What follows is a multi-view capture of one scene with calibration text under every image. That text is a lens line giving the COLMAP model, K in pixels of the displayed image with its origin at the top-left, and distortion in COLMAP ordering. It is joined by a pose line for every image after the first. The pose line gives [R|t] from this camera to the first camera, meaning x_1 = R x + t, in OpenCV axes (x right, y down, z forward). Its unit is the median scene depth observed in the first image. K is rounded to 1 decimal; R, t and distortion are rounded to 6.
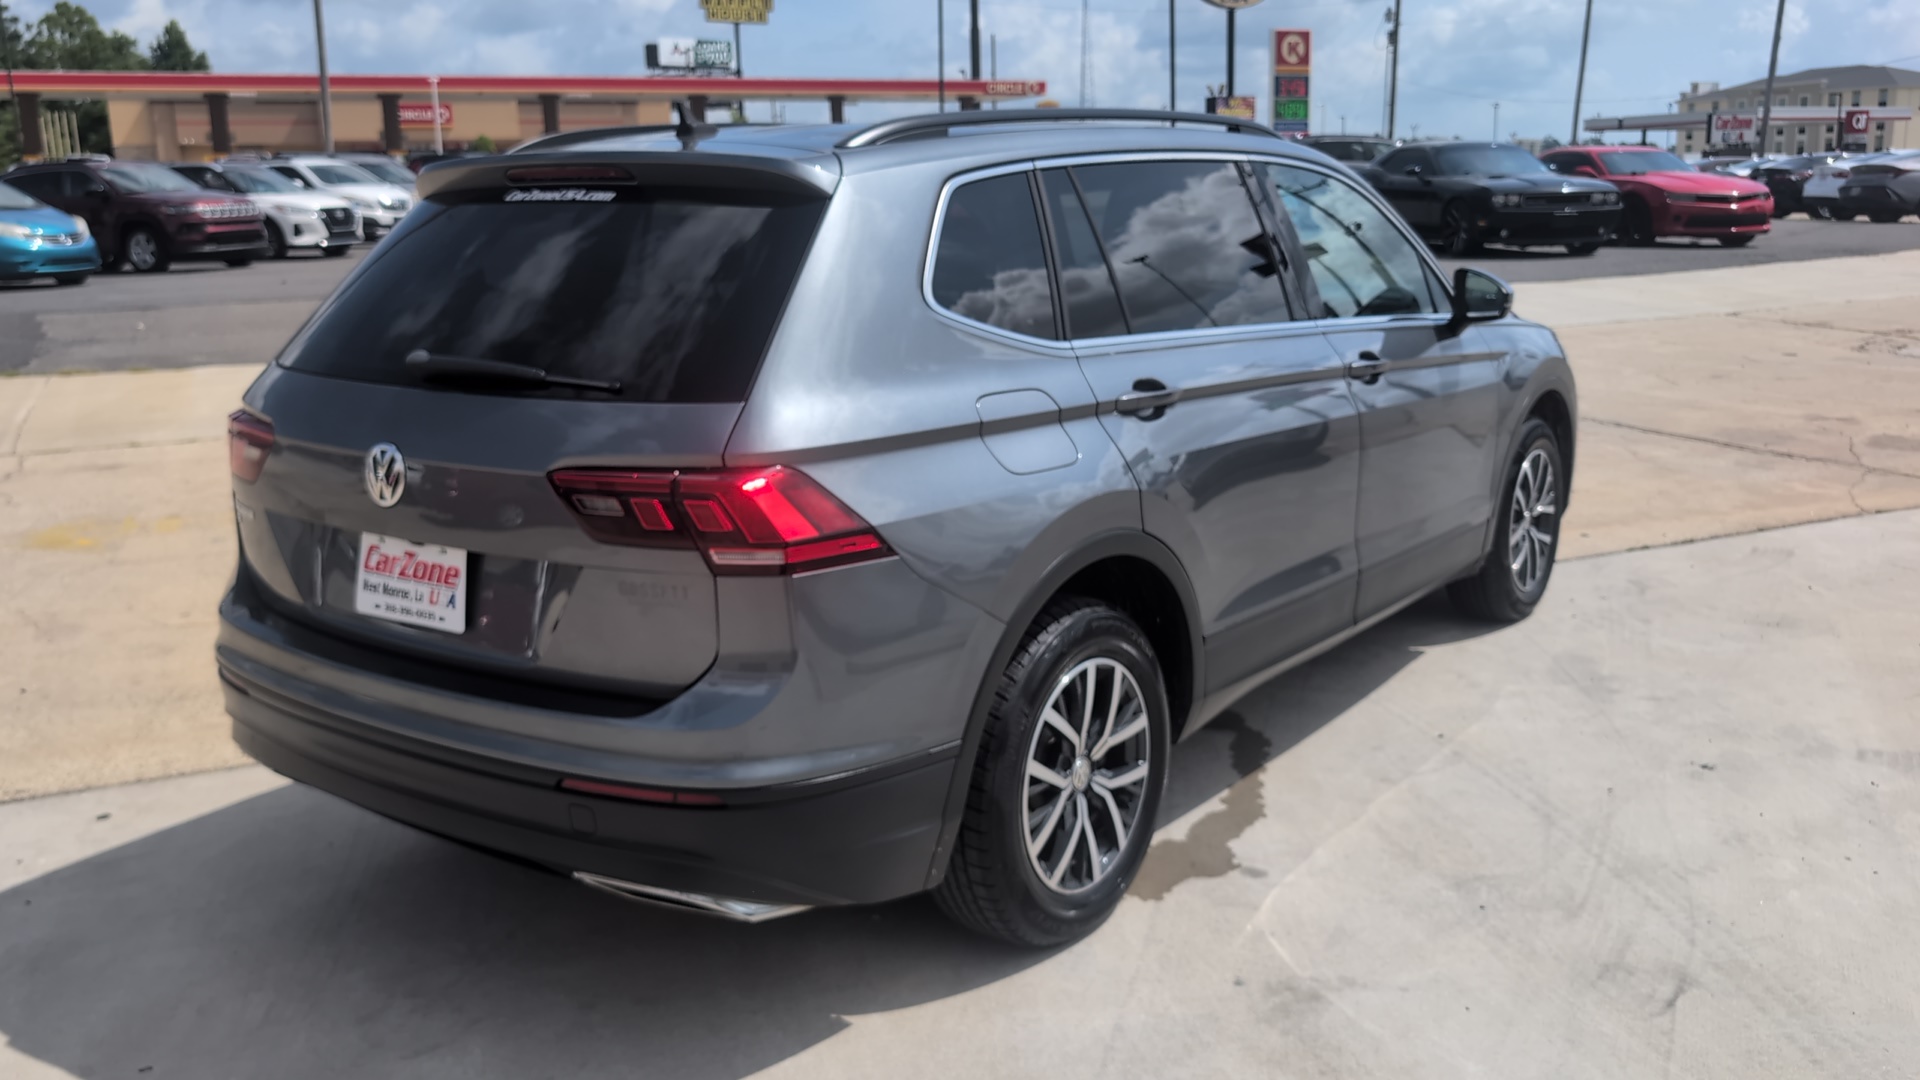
lens RADIAL K [[1610.5, 0, 967.8], [0, 1610.5, 552.2], [0, 0, 1]] dist [0.011859, -0.010485]
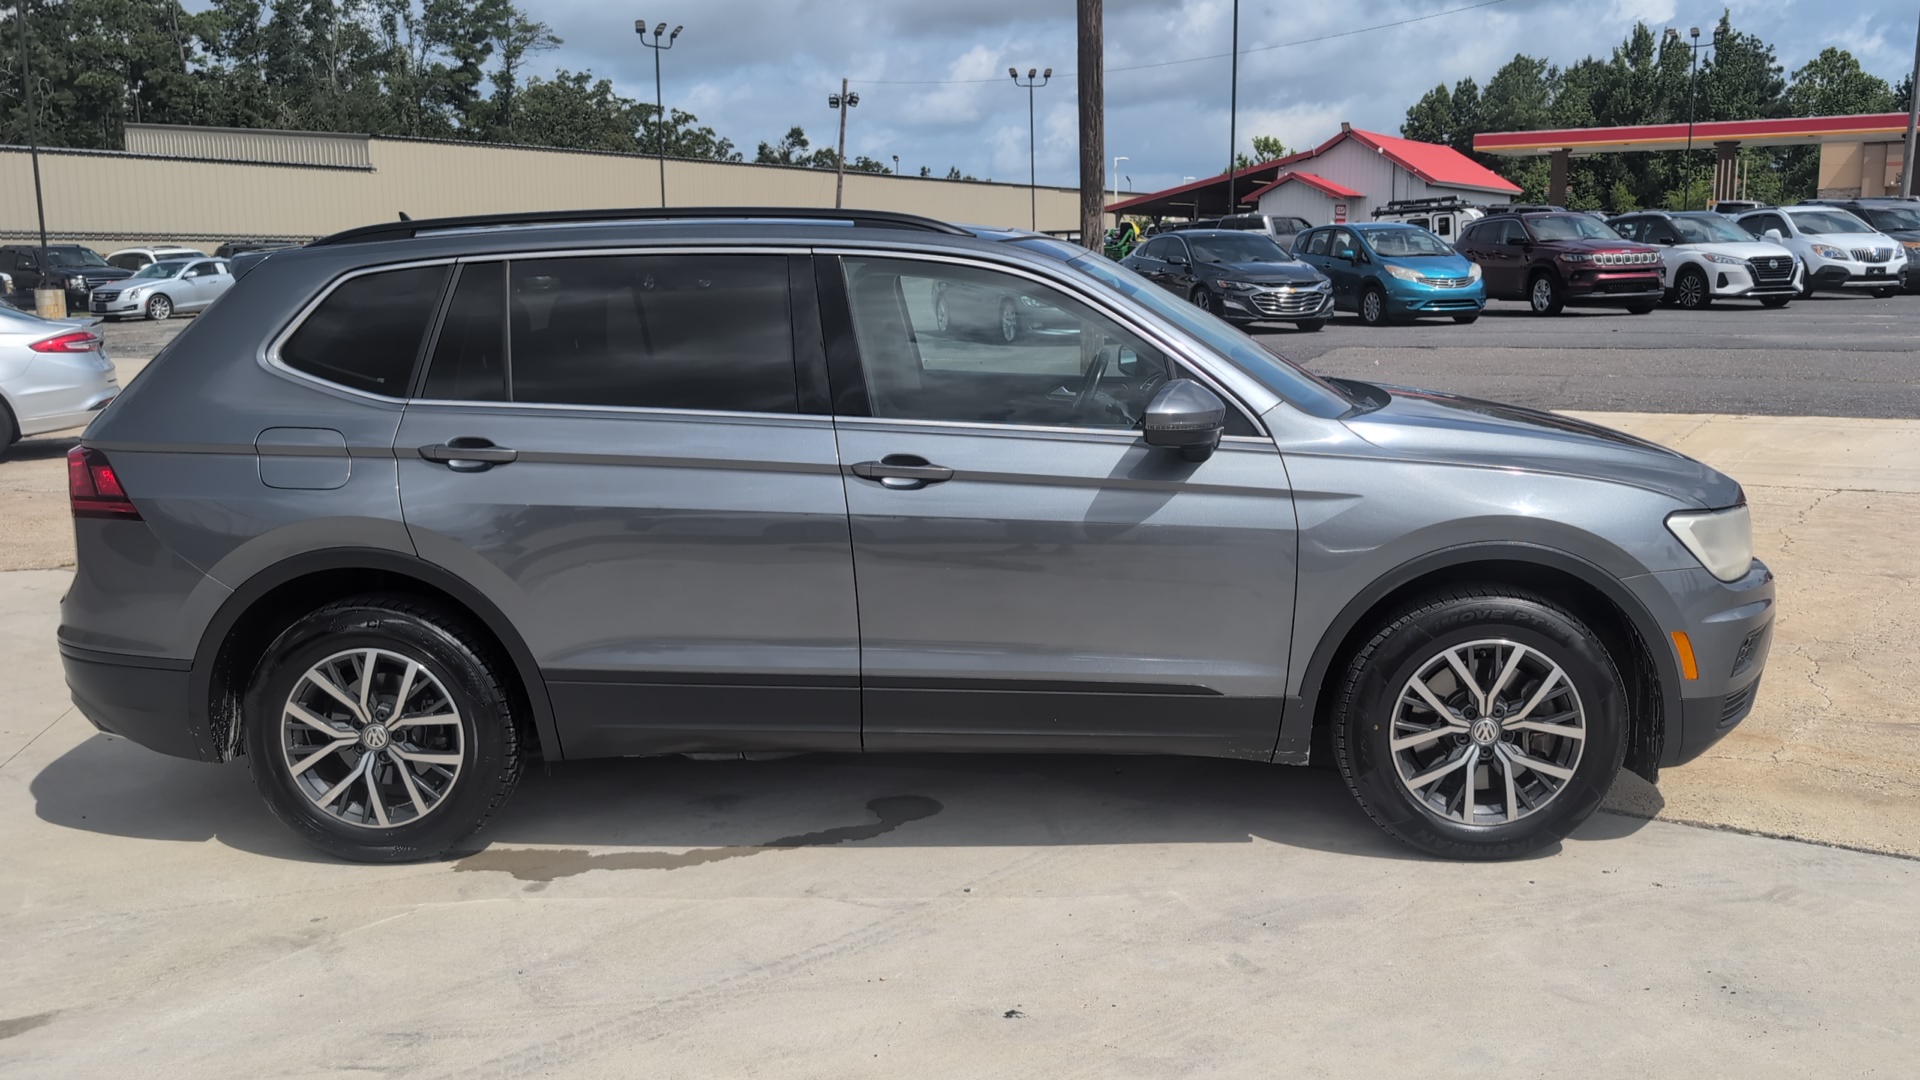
lens RADIAL K [[1621.8, 0, 968.8], [0, 1621.8, 550.4], [0, 0, 1]] dist [-0.001943, 0.002836]
pose [[0.557093, 0.161888, -0.814518, 0.184780], [-0.183179, 0.980612, 0.069613, -0.024881], [0.809996, 0.110422, 0.575946, 0.086075]]
